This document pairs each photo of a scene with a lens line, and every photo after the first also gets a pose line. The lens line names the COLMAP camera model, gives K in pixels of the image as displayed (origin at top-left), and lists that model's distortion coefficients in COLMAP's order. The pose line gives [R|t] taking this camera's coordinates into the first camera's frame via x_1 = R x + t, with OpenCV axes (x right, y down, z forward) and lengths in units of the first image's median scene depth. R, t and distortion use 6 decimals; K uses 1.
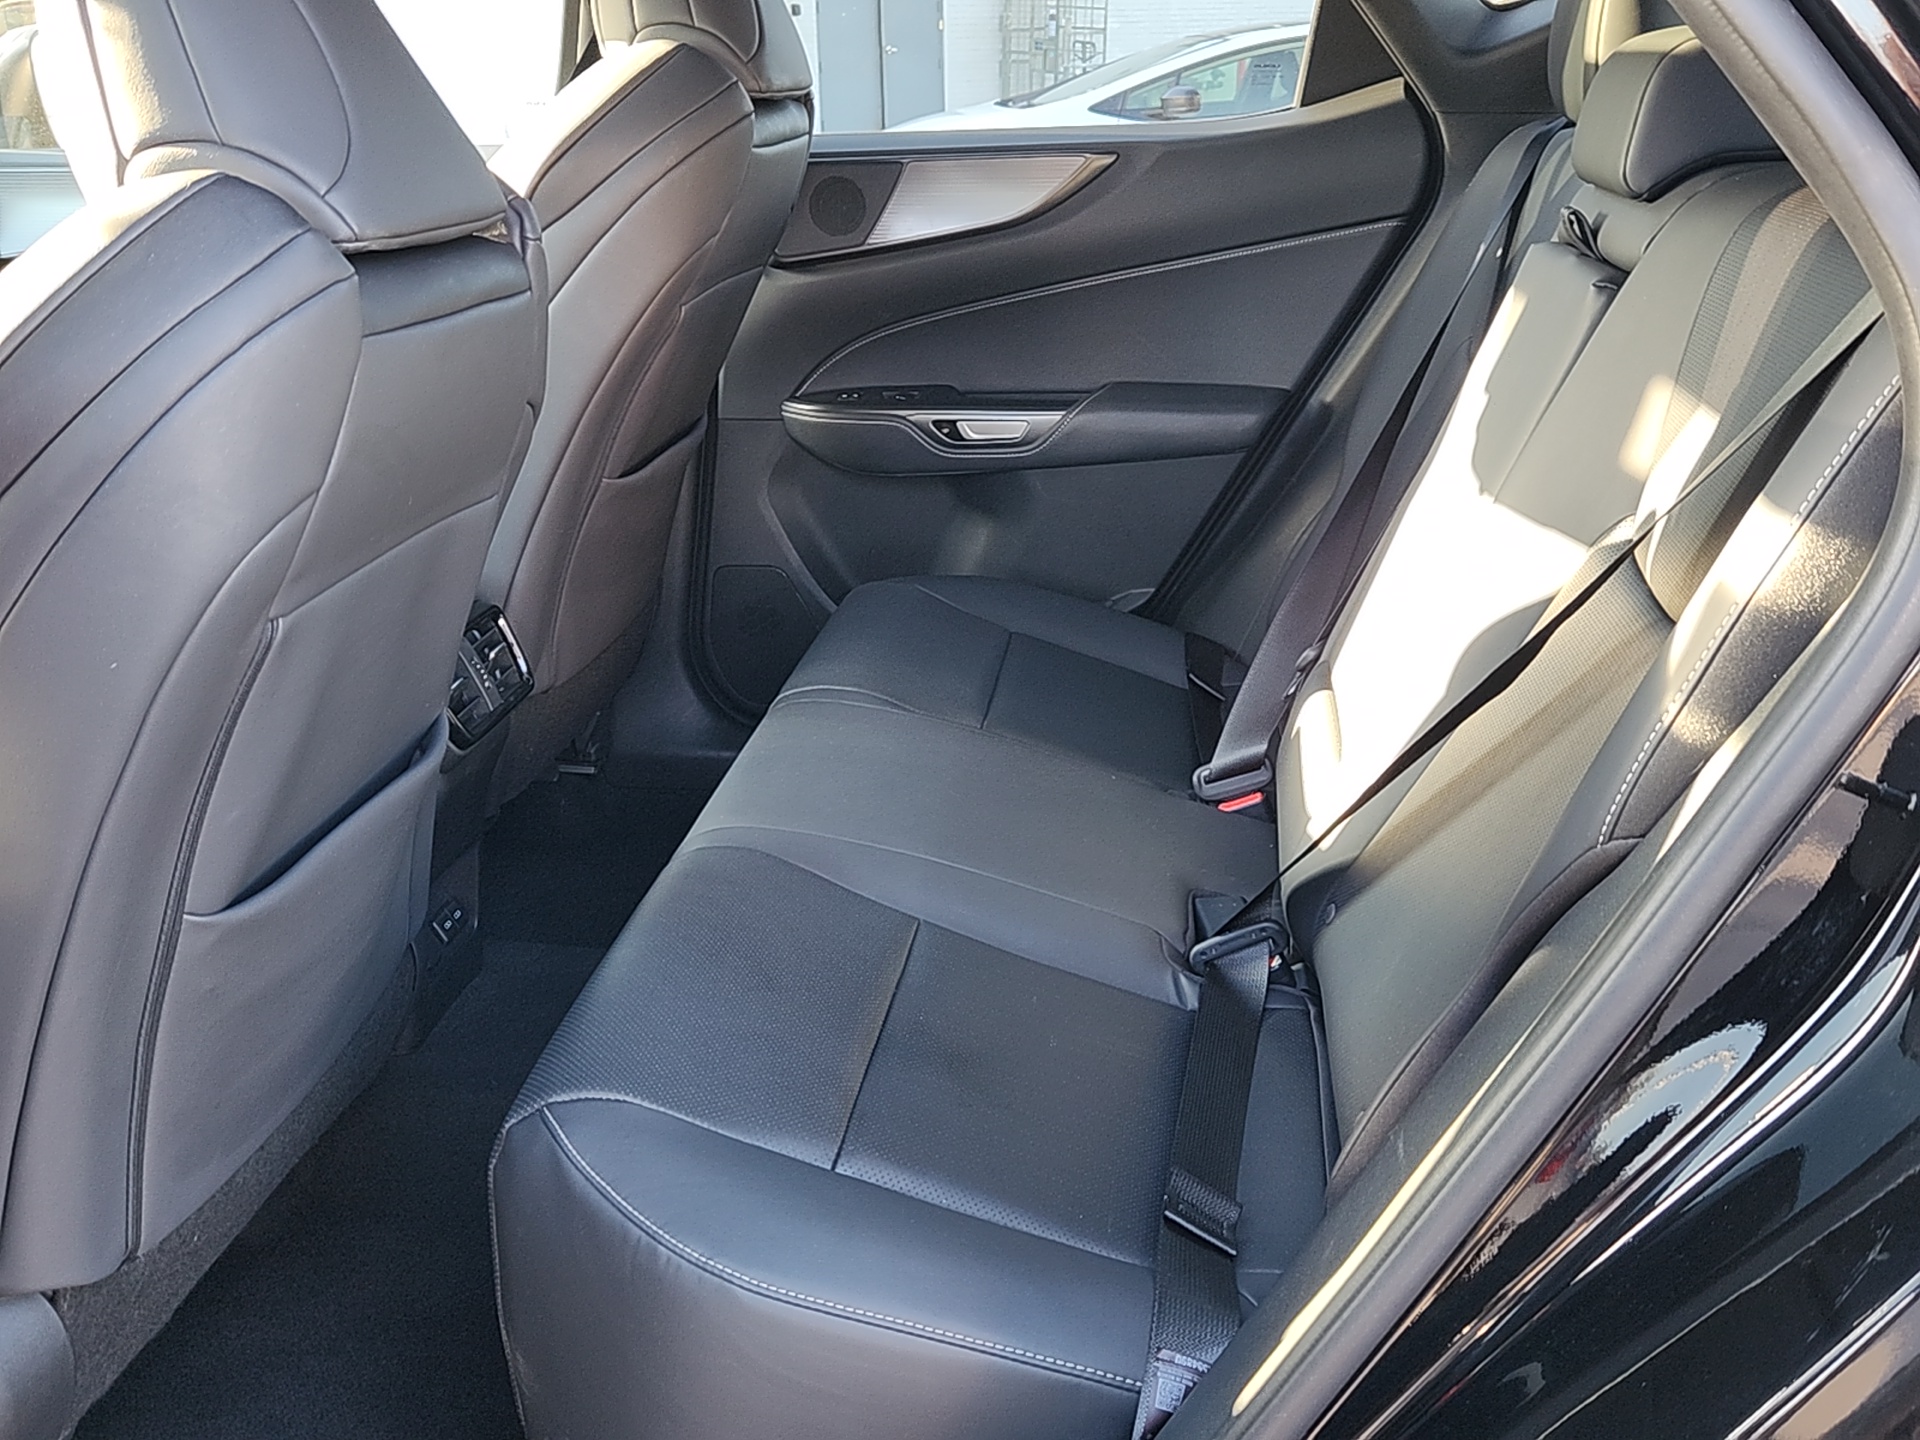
lens RADIAL K [[1729.9, 0, 986.8], [0, 1729.9, 768.7], [0, 0, 1]] dist [0.086765, -0.114504]
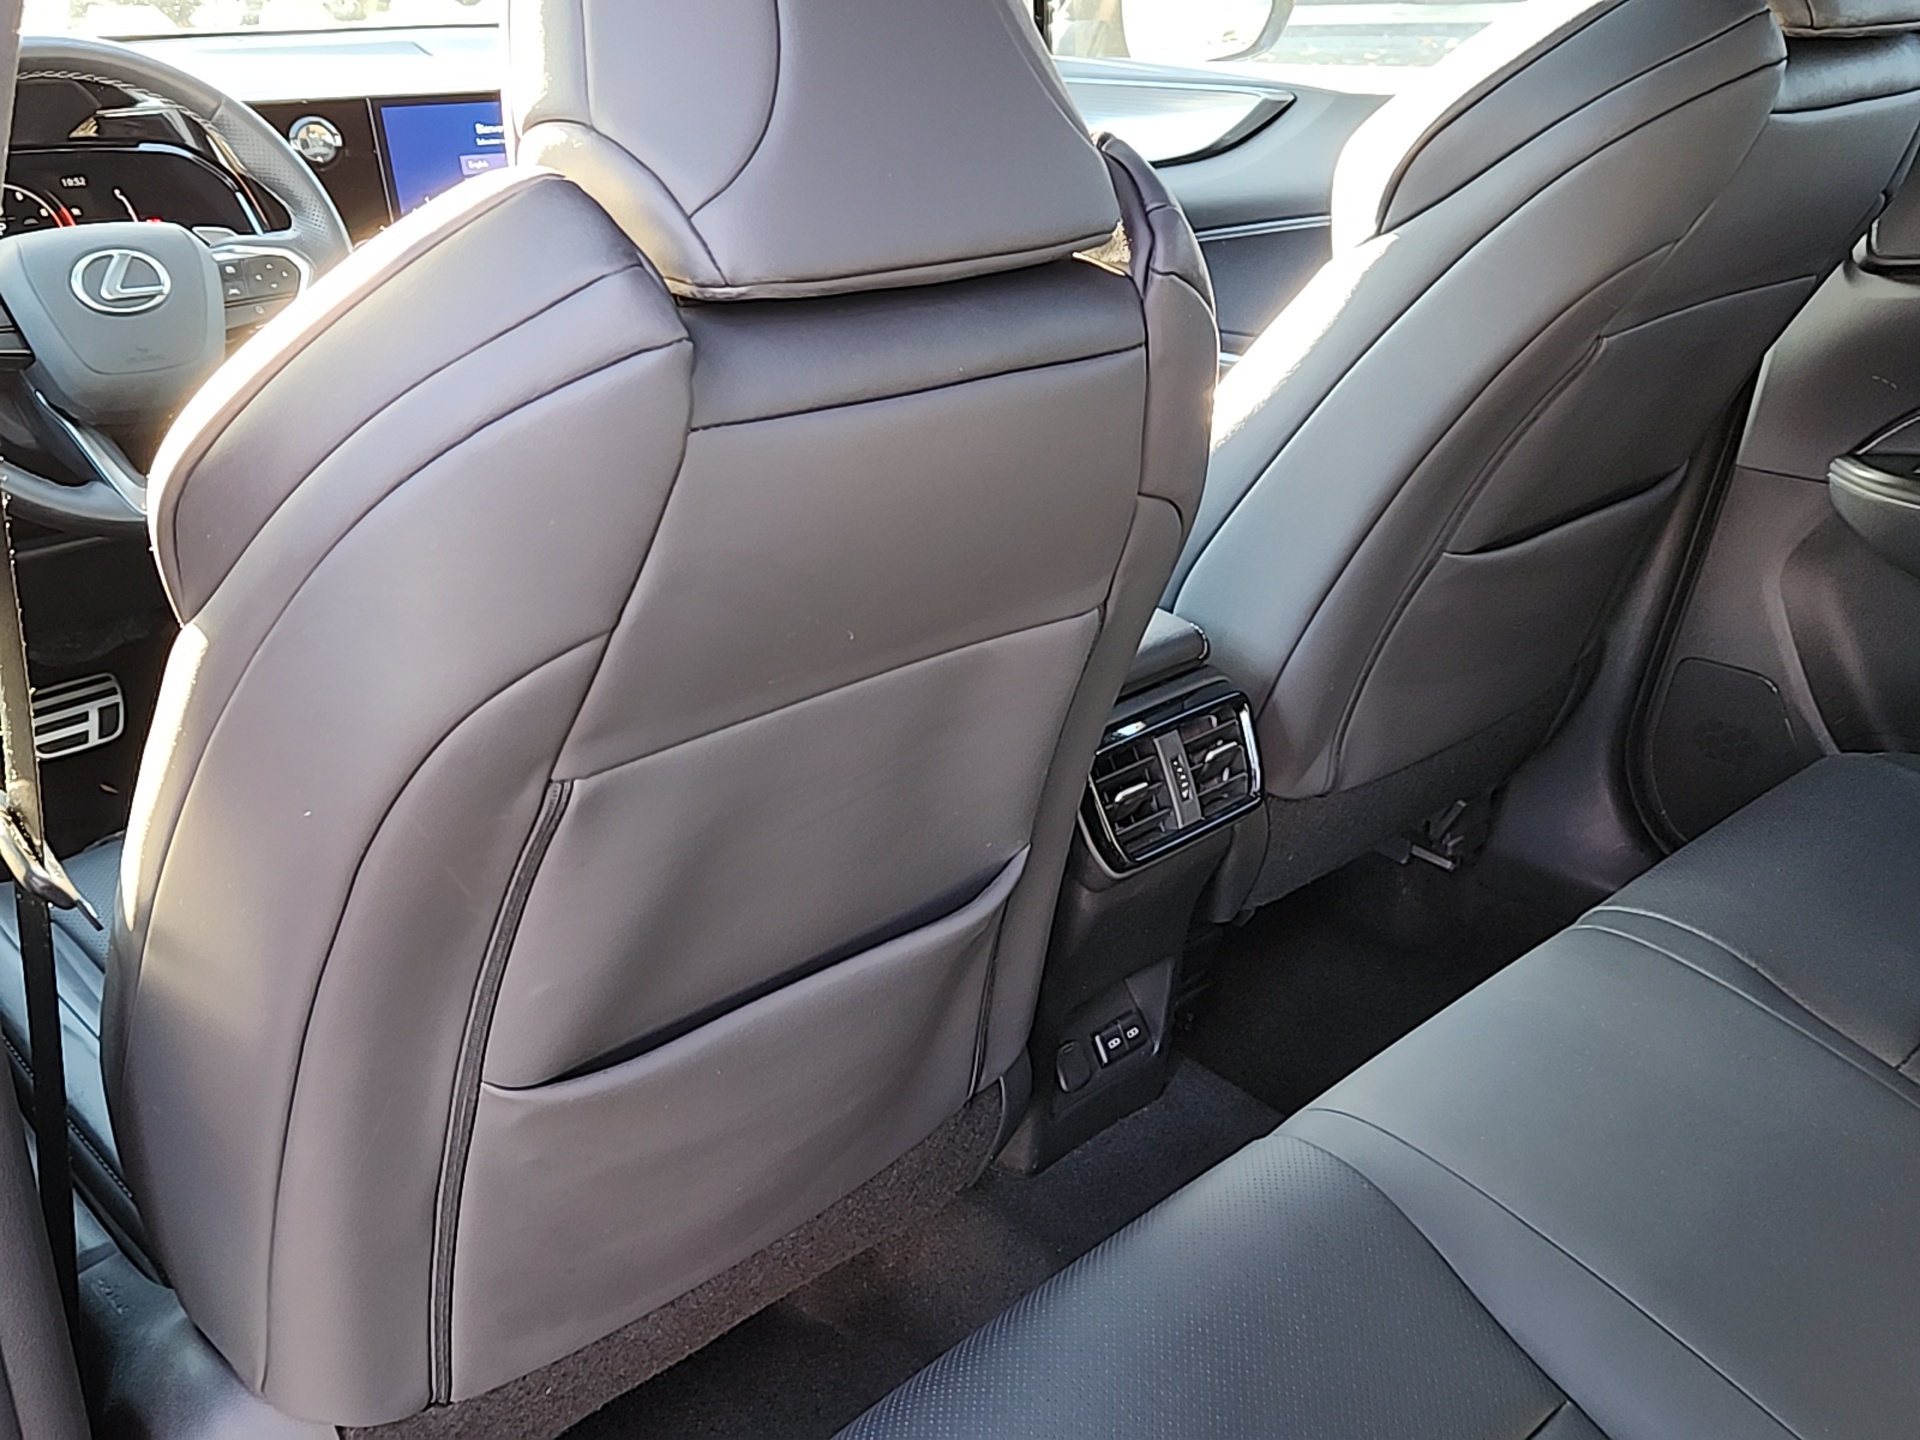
lens RADIAL K [[1729.9, 0, 986.8], [0, 1729.9, 768.7], [0, 0, 1]] dist [0.086765, -0.114504]
pose [[0.764915, 0.279777, -0.580198, 0.086932], [-0.245706, 0.959372, 0.138687, -0.136086], [0.595427, 0.036474, 0.802581, 0.300709]]
